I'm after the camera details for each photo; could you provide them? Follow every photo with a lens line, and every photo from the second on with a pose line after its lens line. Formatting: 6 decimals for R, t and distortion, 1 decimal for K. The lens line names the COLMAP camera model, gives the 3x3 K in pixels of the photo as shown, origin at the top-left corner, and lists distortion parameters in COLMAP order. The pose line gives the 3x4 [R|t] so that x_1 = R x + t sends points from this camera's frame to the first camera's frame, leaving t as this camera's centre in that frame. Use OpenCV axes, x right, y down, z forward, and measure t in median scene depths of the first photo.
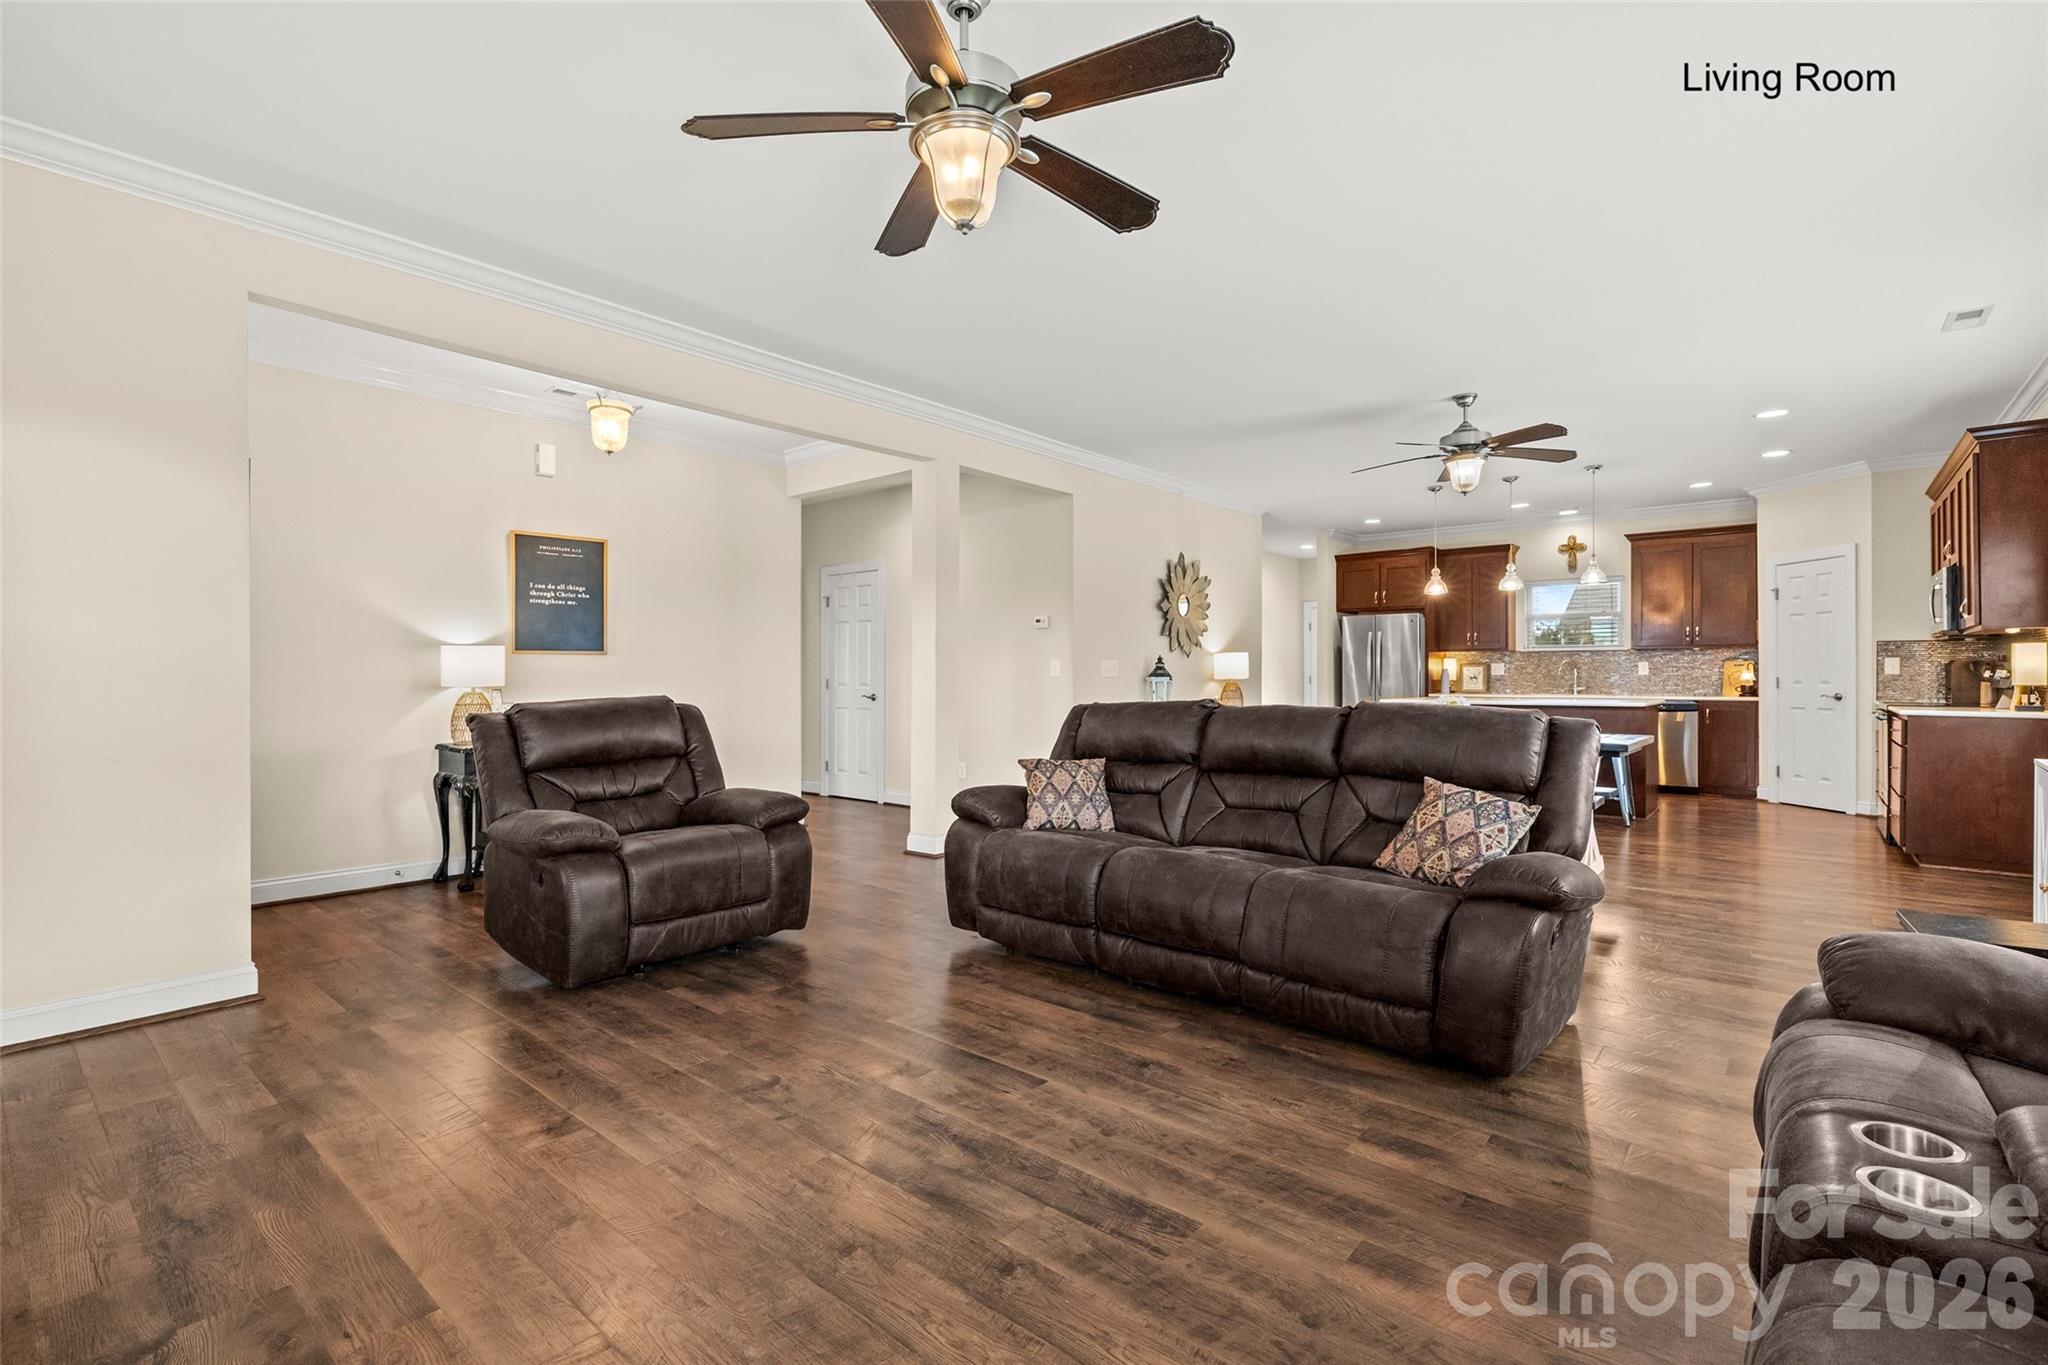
lens RADIAL K [[915.4, 0, 1022.7], [0, 915.4, 681.4], [0, 0, 1]] dist [-0.008131, 0.001978]
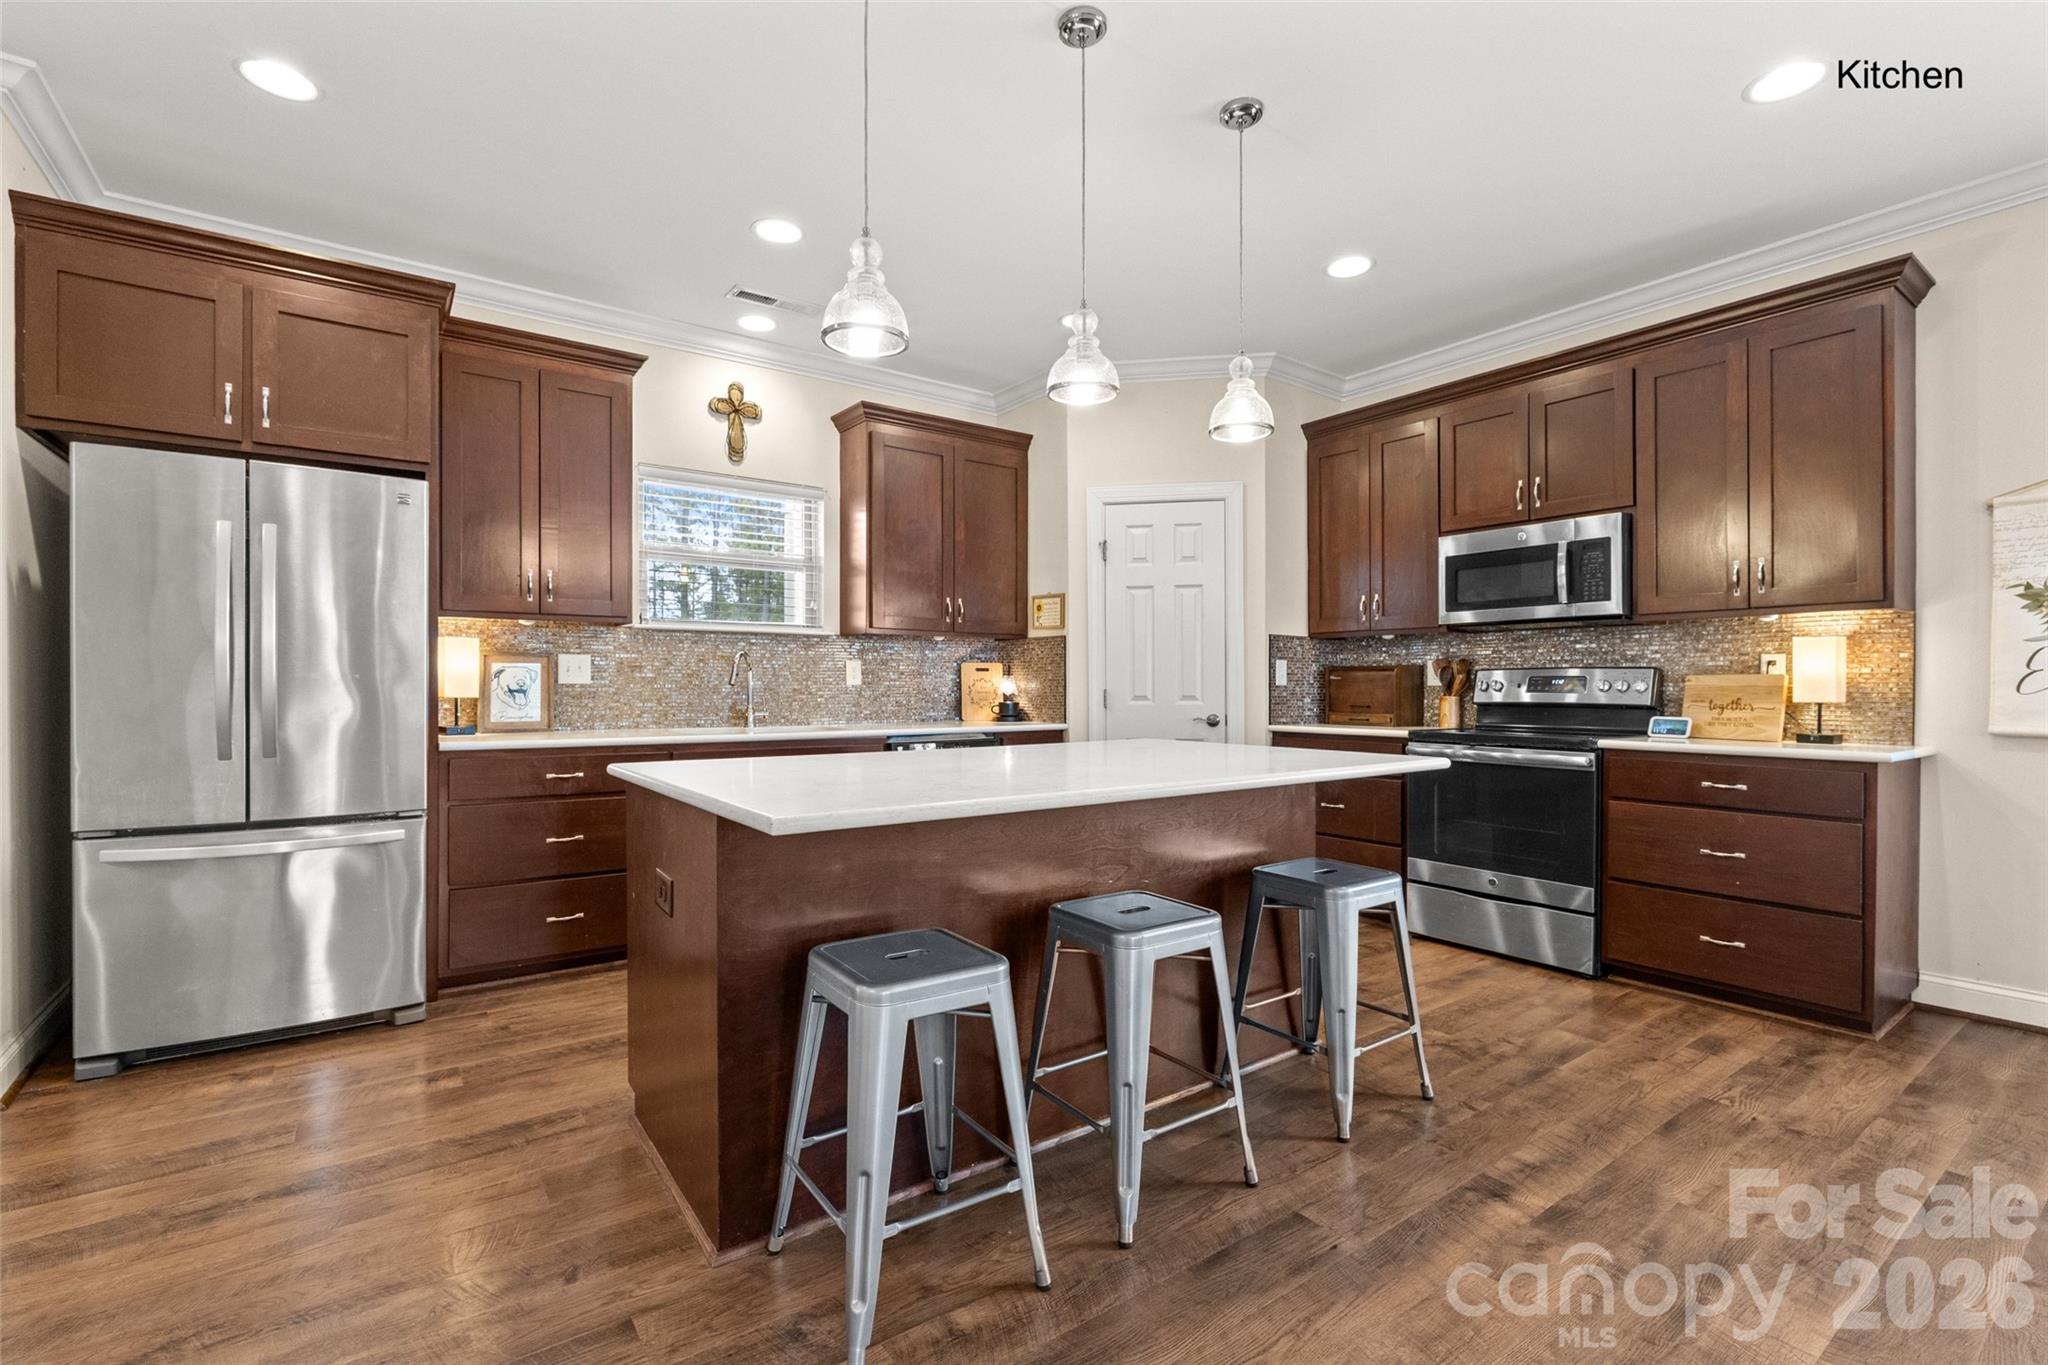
lens RADIAL K [[915.4, 0, 1019.1], [0, 915.4, 688.7], [0, 0, 1]] dist [-0.008131, 0.001978]
pose [[0.241340, 0.000033, 0.970441, 0.200904], [0.004028, 0.999991, -0.001036, -0.004061], [-0.970432, 0.004159, 0.241338, 0.803983]]
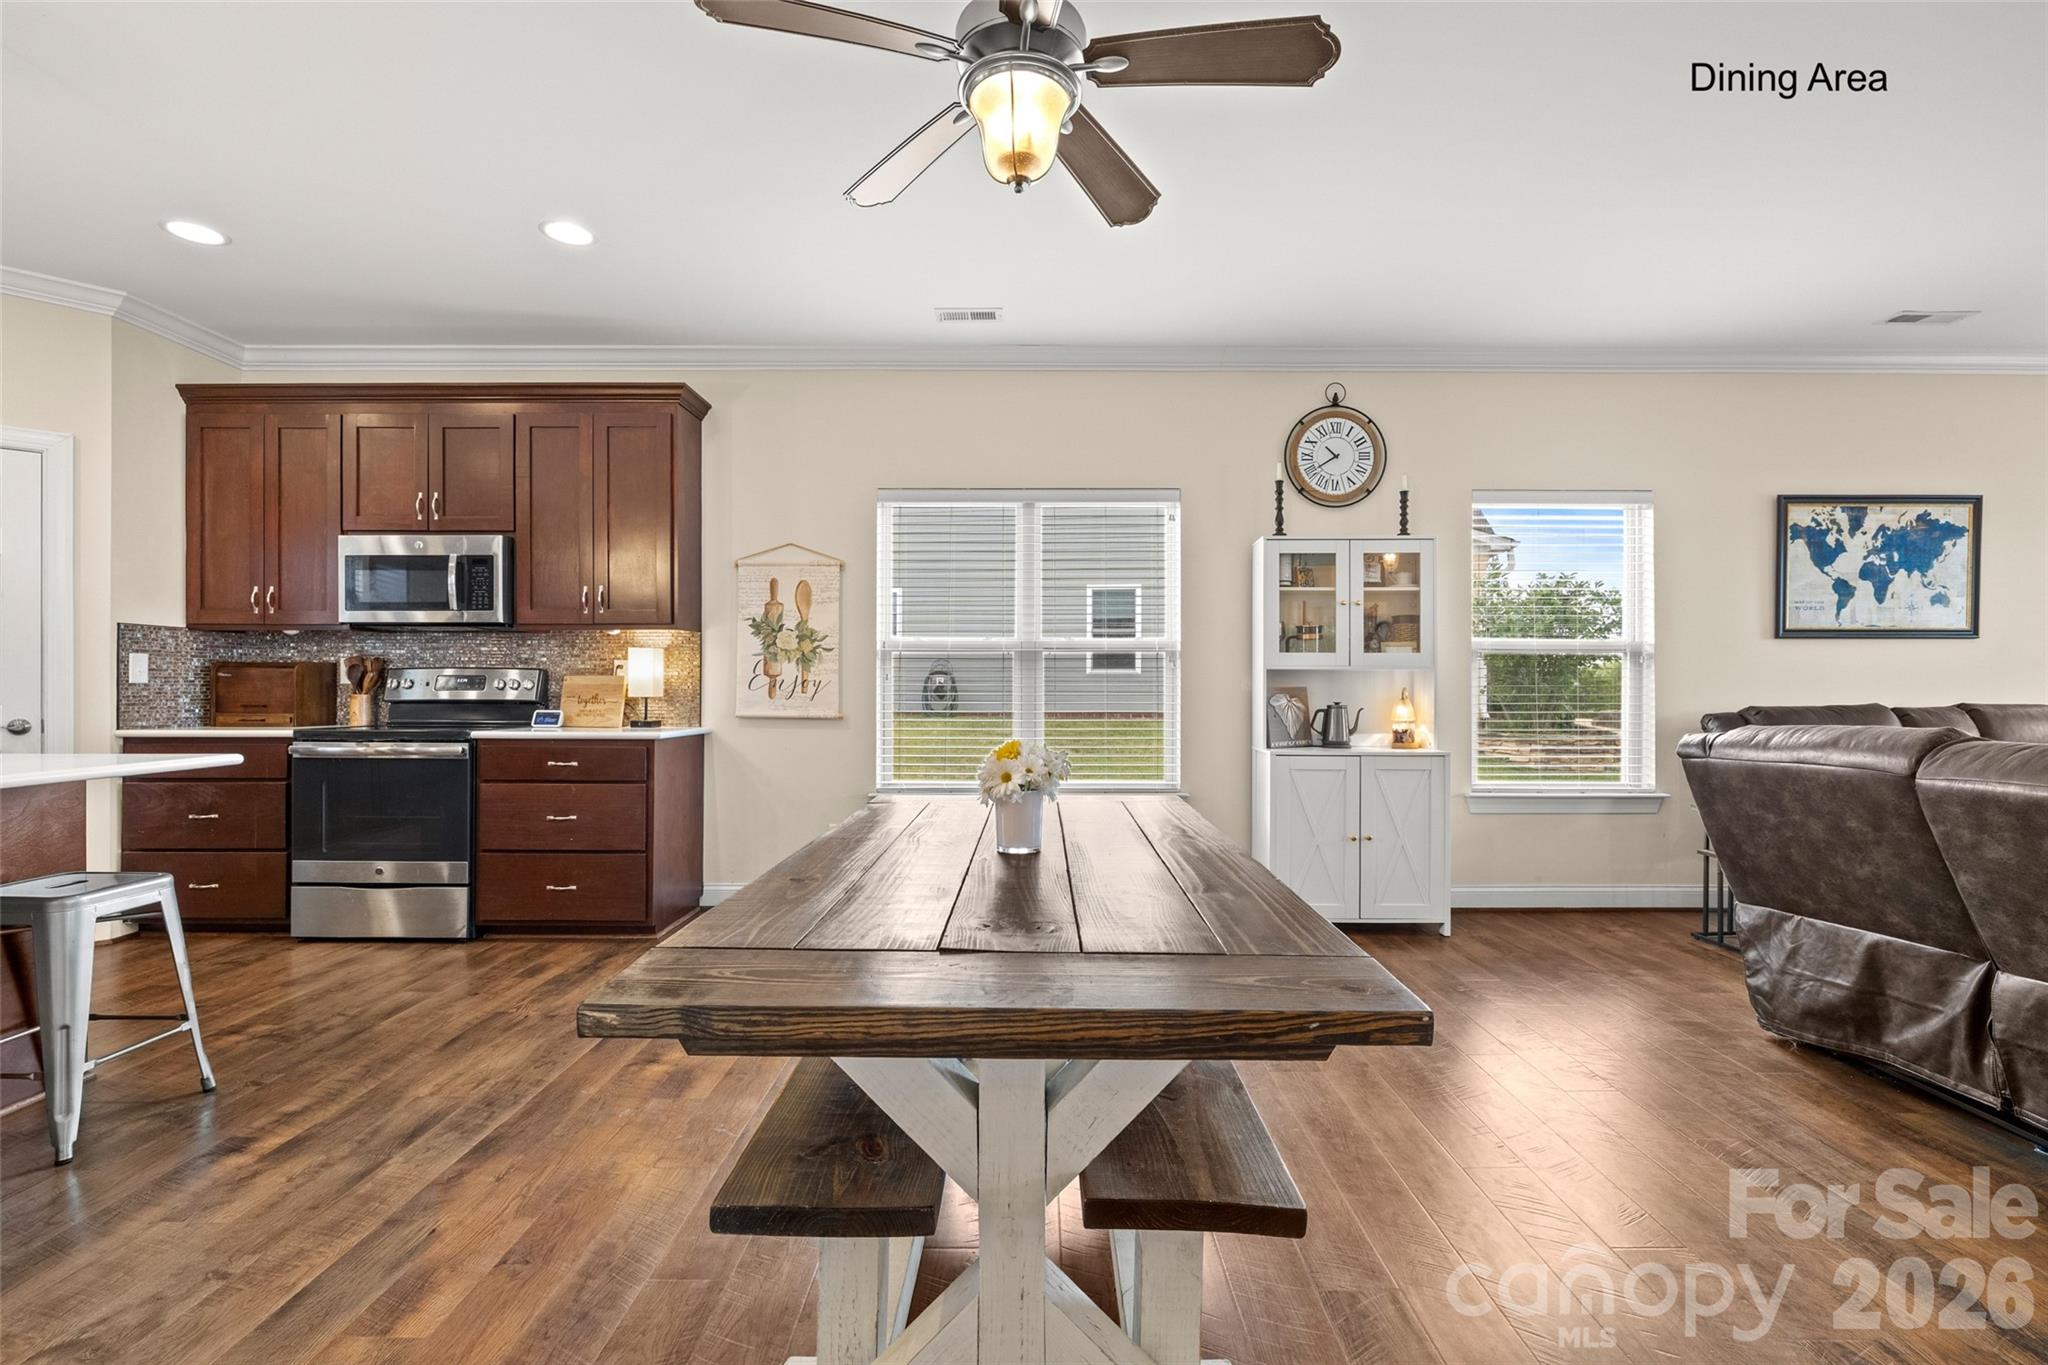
lens RADIAL K [[915.4, 0, 1031.3], [0, 915.4, 679.3], [0, 0, 1]] dist [-0.008131, 0.001978]
pose [[-0.651337, 0.007032, 0.758756, 0.123320], [0.003700, 0.999975, -0.006091, -0.003366], [-0.758779, -0.001160, -0.651347, 0.742756]]
